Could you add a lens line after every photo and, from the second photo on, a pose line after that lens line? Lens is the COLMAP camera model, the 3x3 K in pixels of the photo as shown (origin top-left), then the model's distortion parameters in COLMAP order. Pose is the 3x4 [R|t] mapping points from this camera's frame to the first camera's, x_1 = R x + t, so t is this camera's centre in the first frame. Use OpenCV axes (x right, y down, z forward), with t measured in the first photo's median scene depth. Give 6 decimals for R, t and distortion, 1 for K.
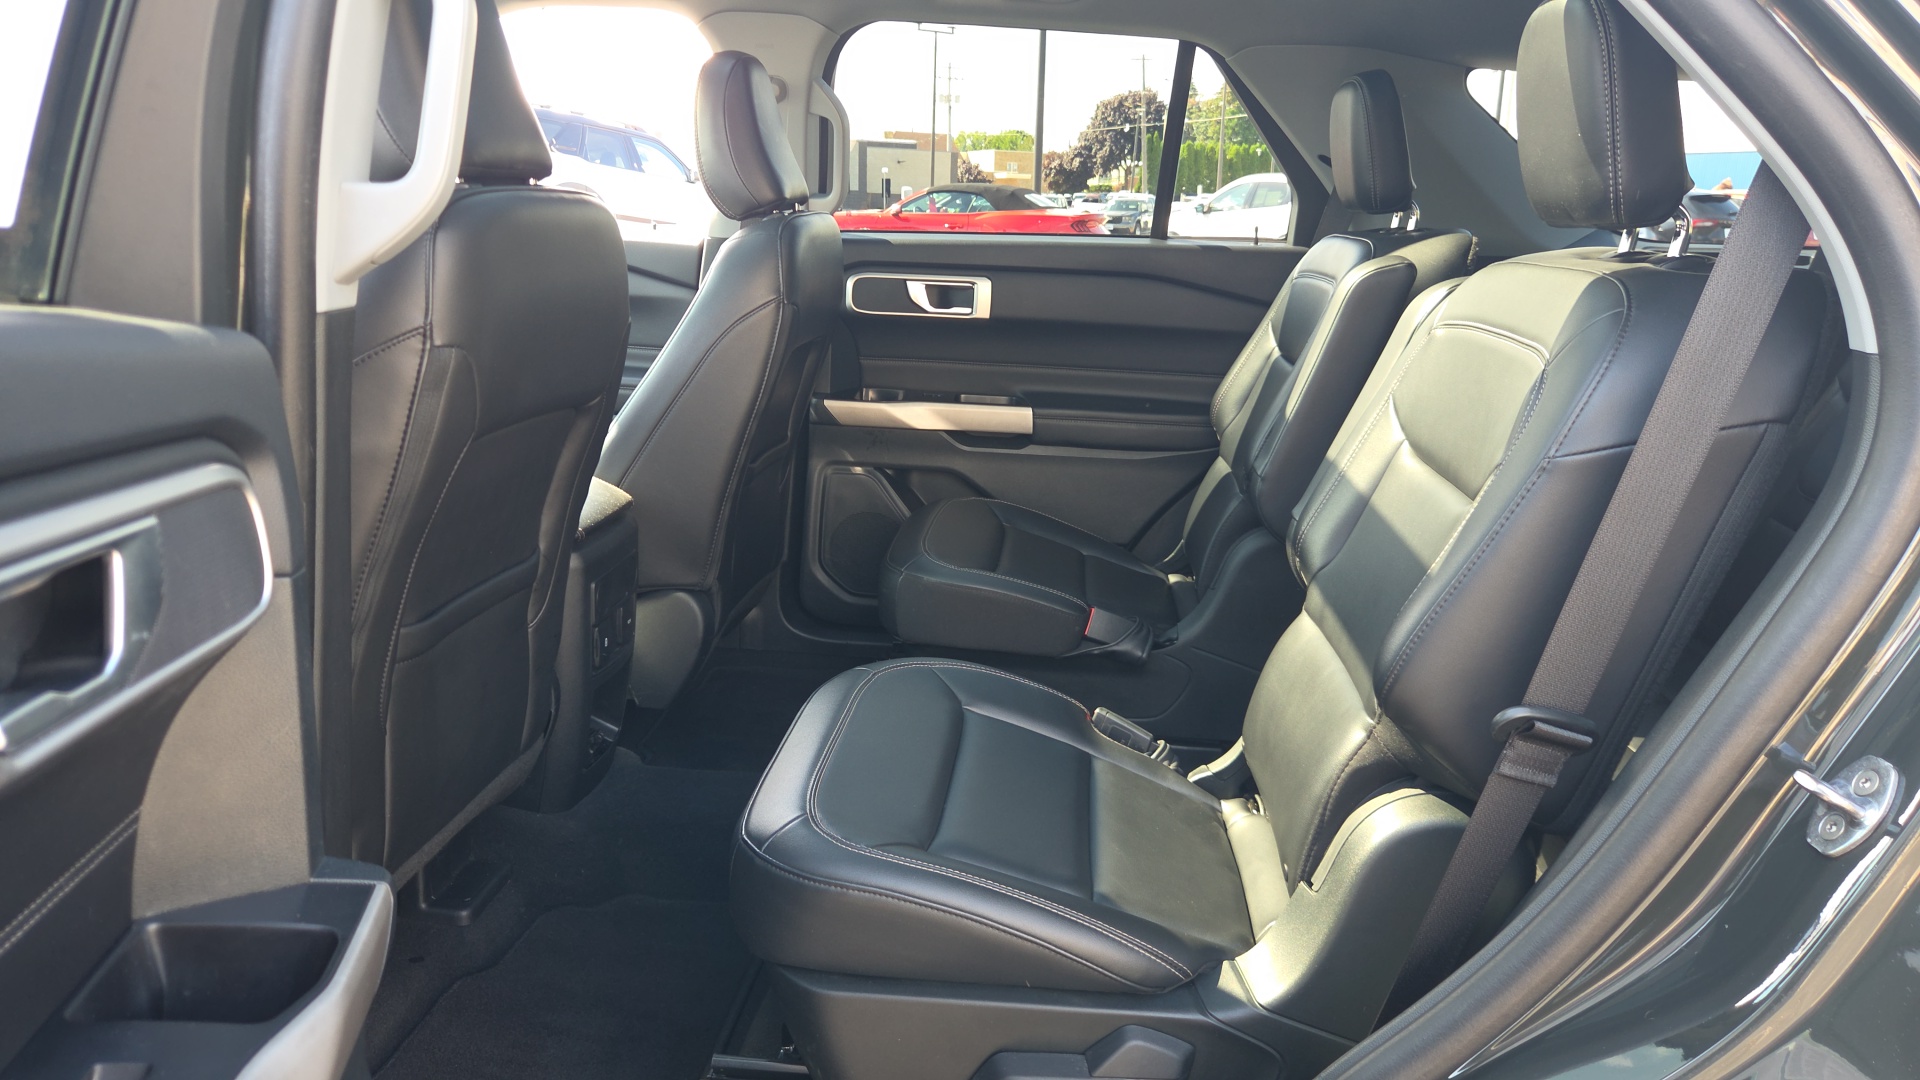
lens RADIAL K [[1280.0, 0, 957.9], [0, 1280.0, 534.5], [0, 0, 1]] dist [0.070619, -0.076043]
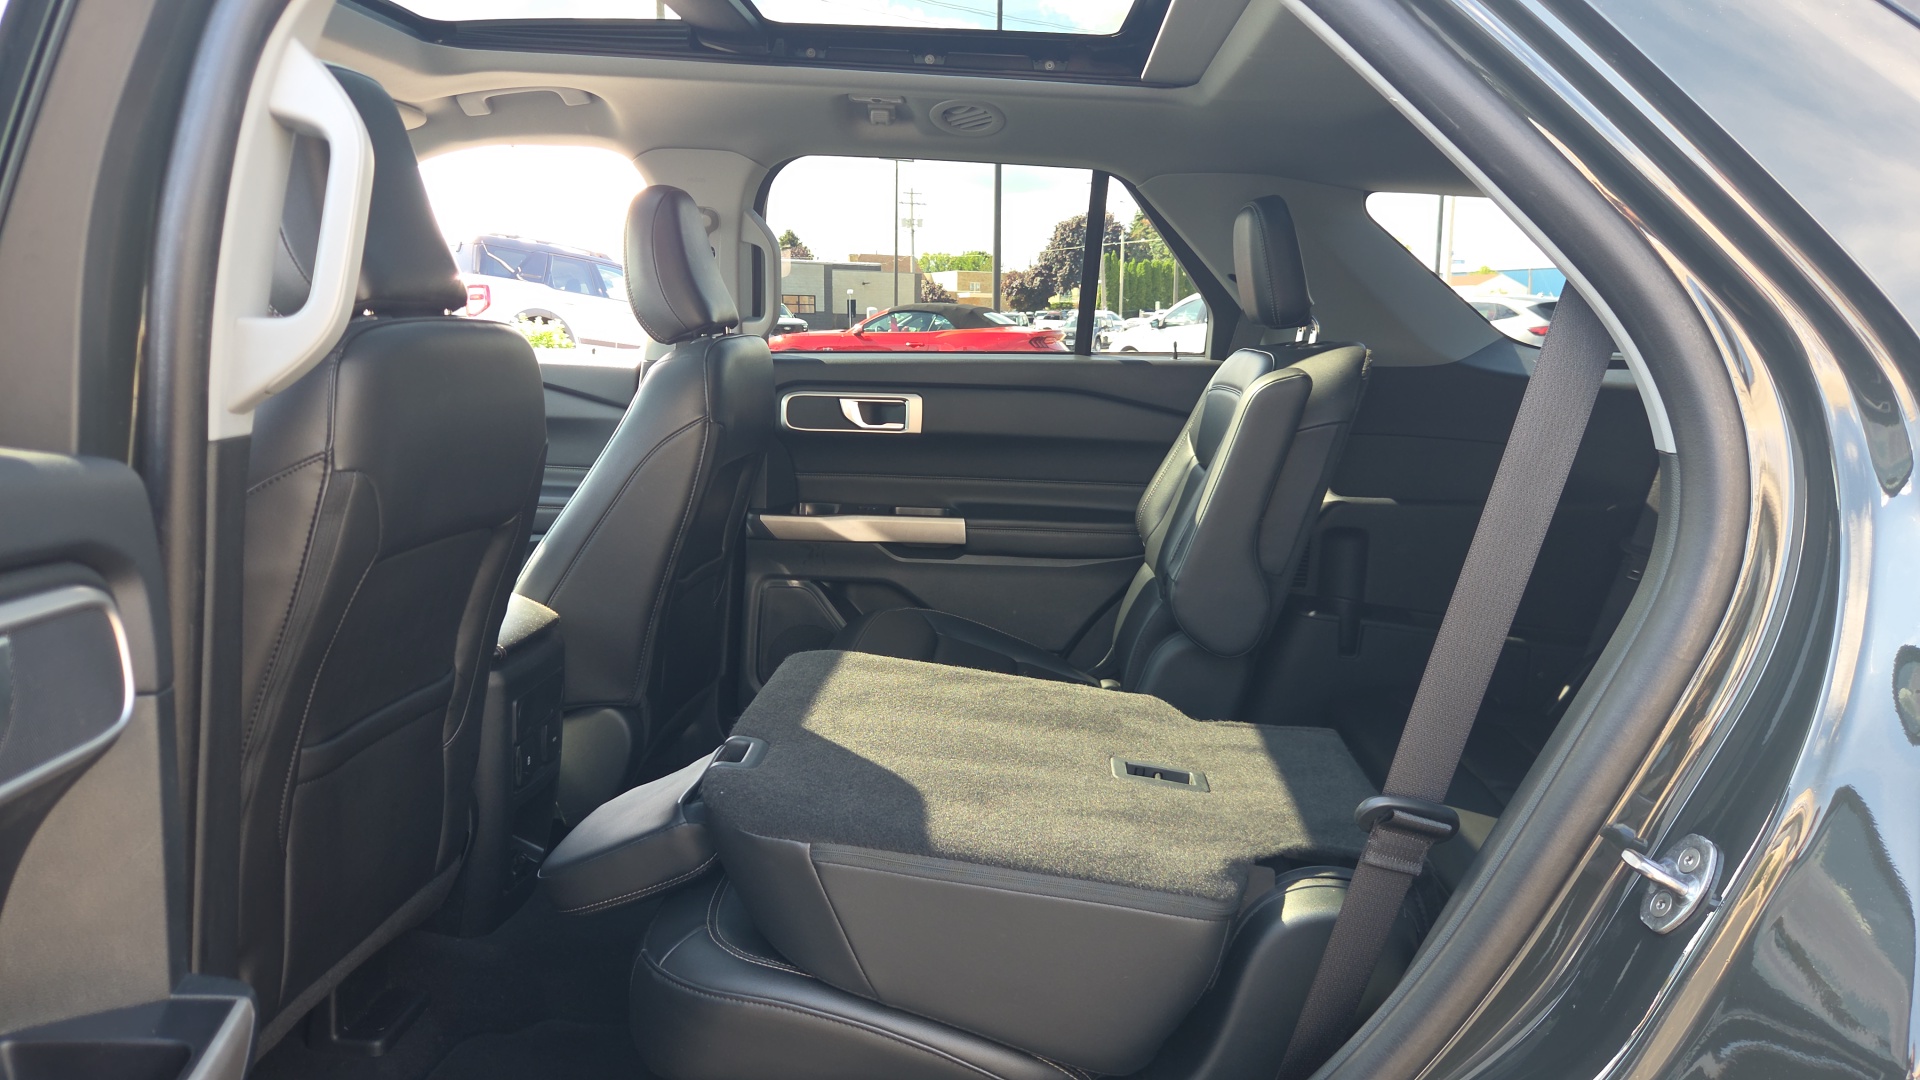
lens RADIAL K [[1280.0, 0, 957.9], [0, 1280.0, 534.5], [0, 0, 1]] dist [0.070619, -0.076043]
pose [[0.999523, -0.019902, 0.023617, 0.030230], [0.021895, 0.995935, -0.087372, 0.002893], [-0.021782, 0.087847, 0.995896, -0.016445]]
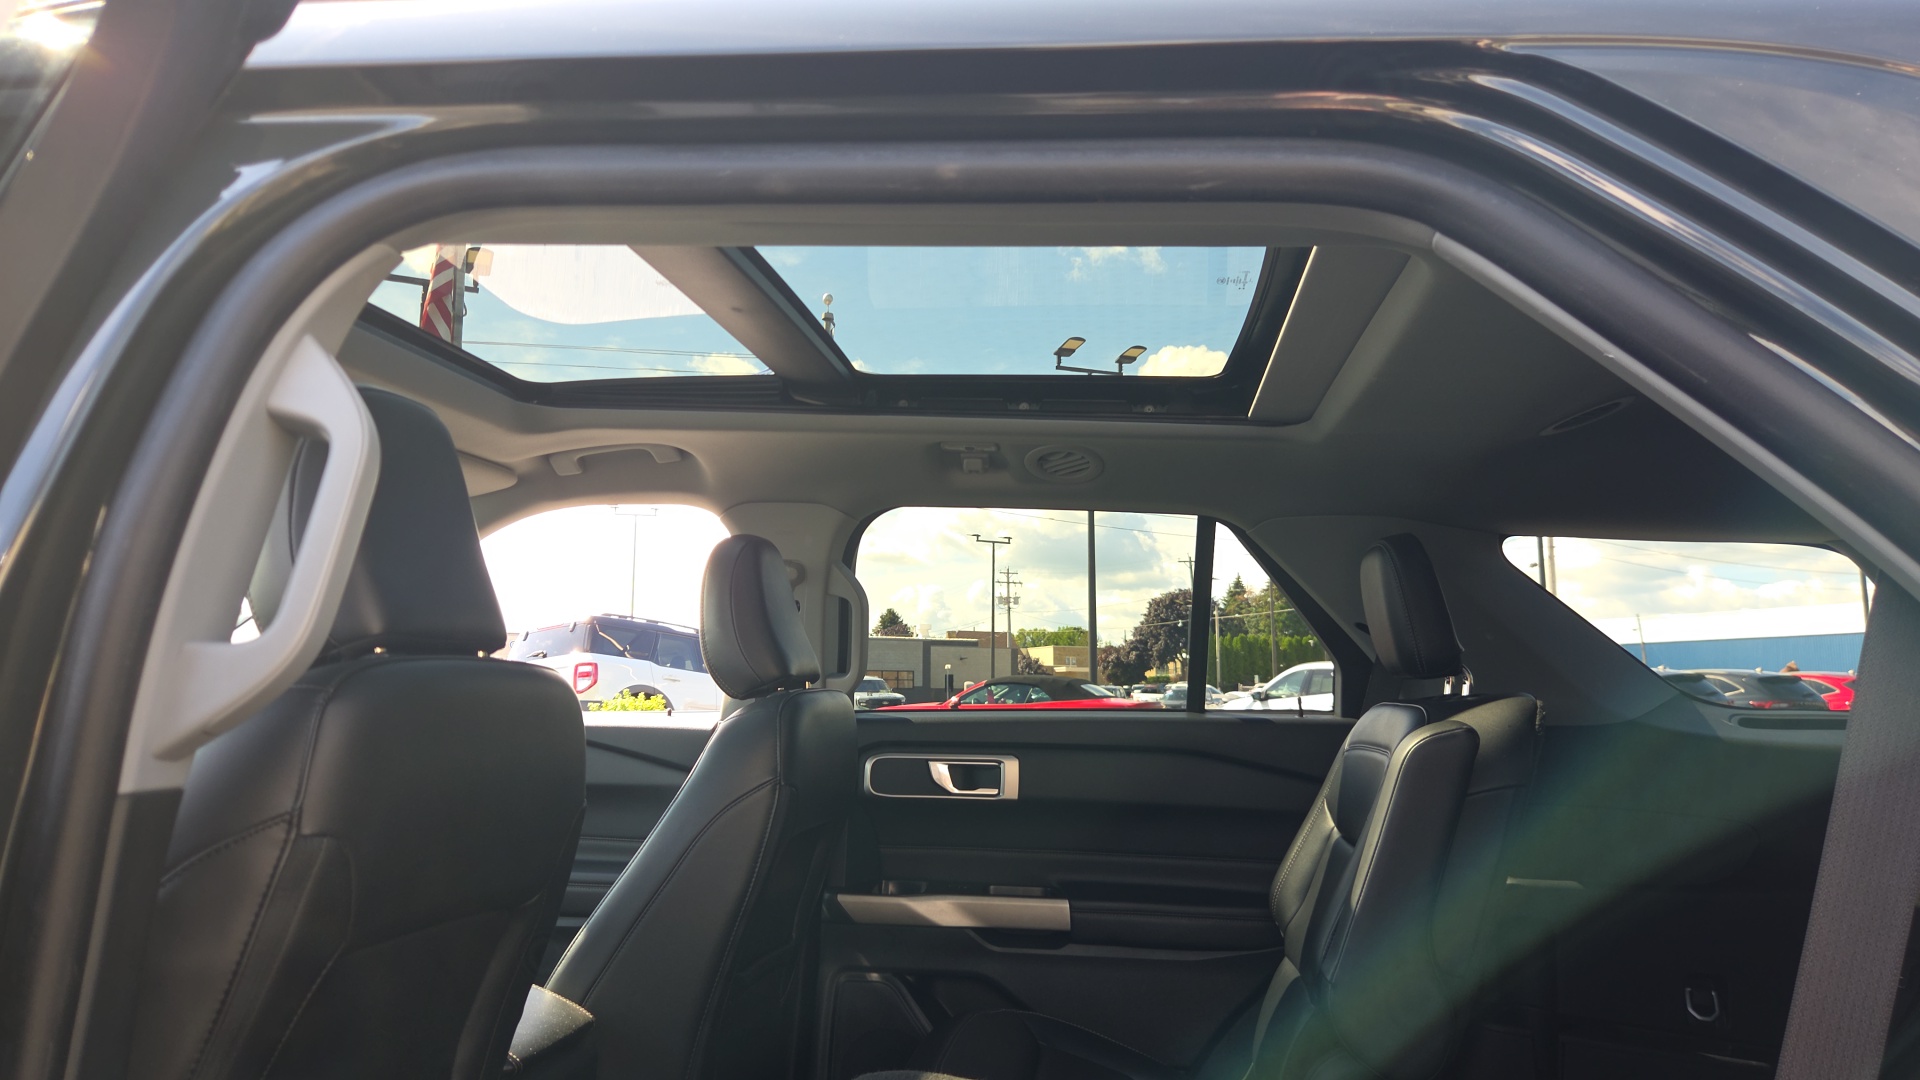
lens RADIAL K [[1280.0, 0, 957.9], [0, 1280.0, 534.5], [0, 0, 1]] dist [0.070619, -0.076043]
pose [[0.998608, -0.027452, -0.045041, 0.030148], [0.008868, 0.929124, -0.369661, -0.005259], [0.051997, 0.368747, 0.928074, 0.075760]]
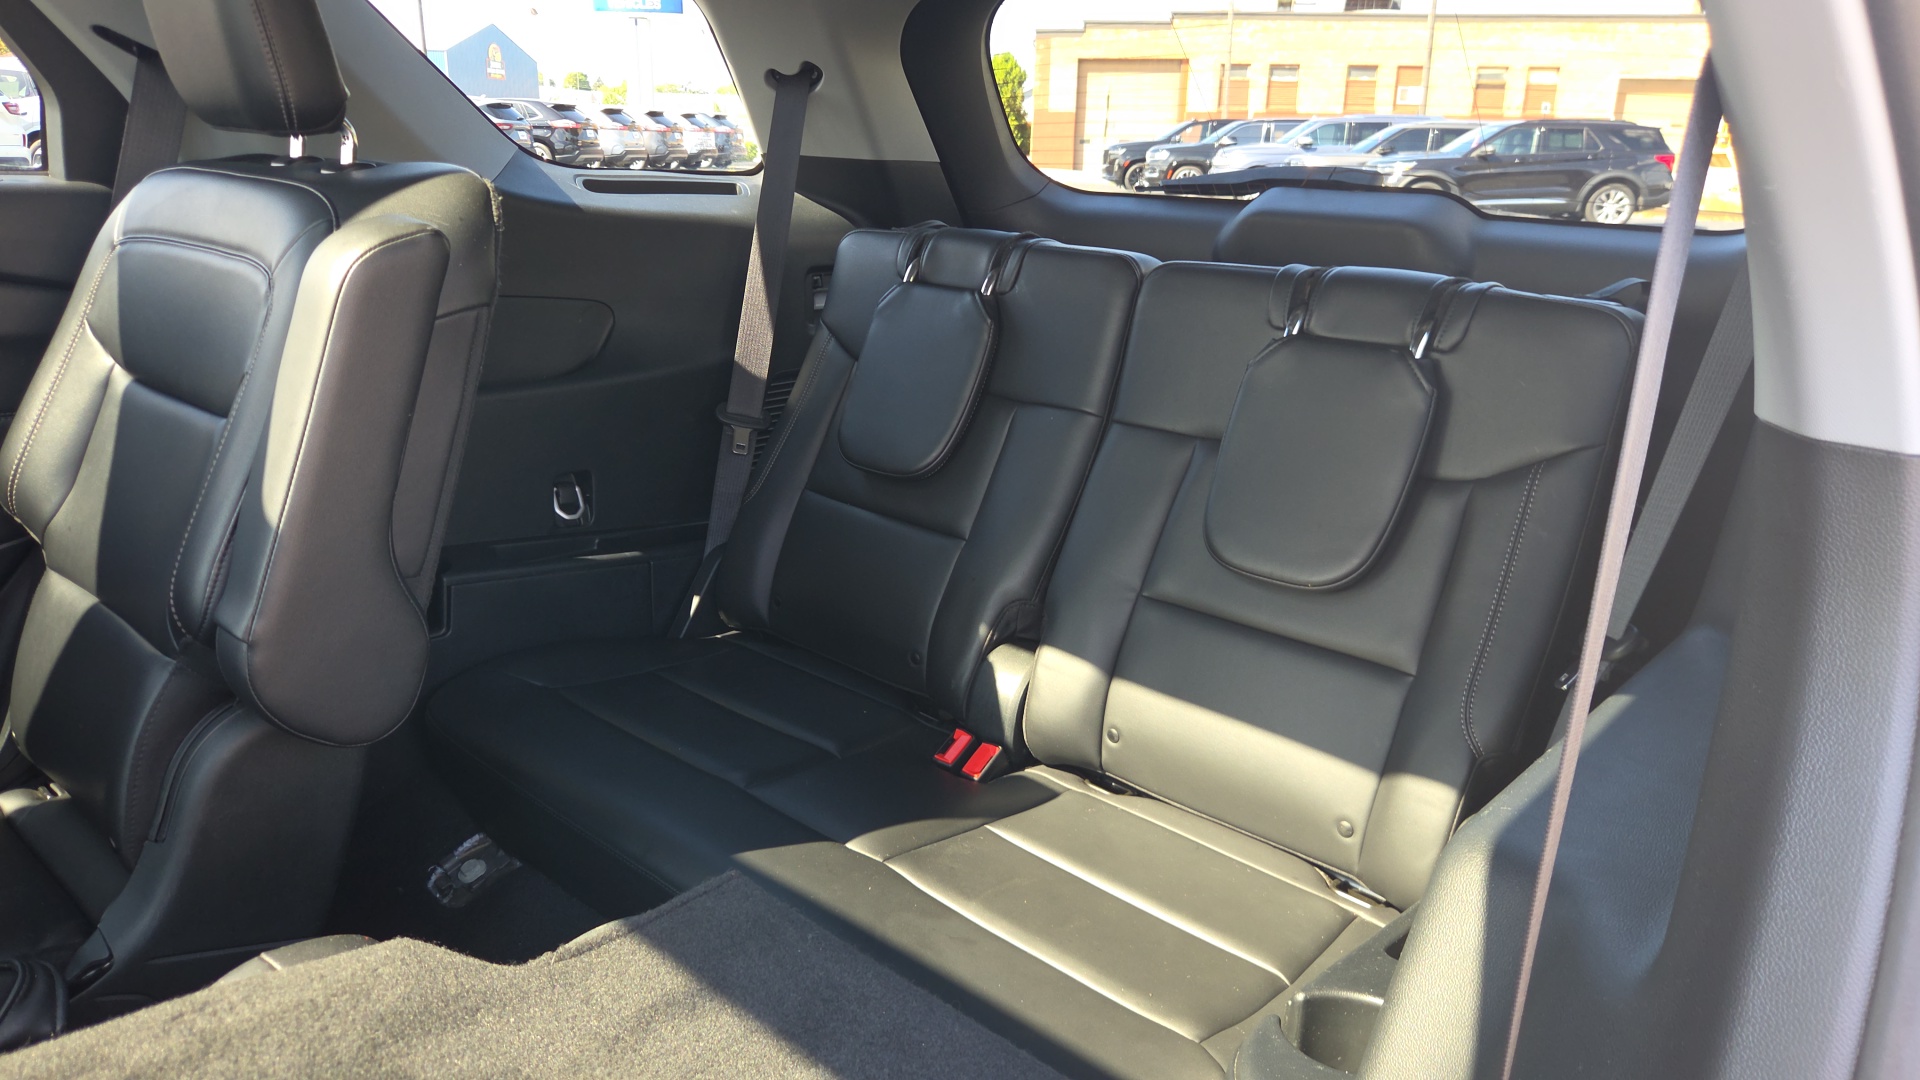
lens RADIAL K [[1282.9, 0, 955.6], [0, 1282.9, 522.8], [0, 0, 1]] dist [0.075777, -0.068665]
pose [[0.590759, -0.233052, 0.772457, 0.002545], [0.181663, 0.971214, 0.154085, -0.095617], [-0.786131, 0.049300, 0.616090, 0.339969]]
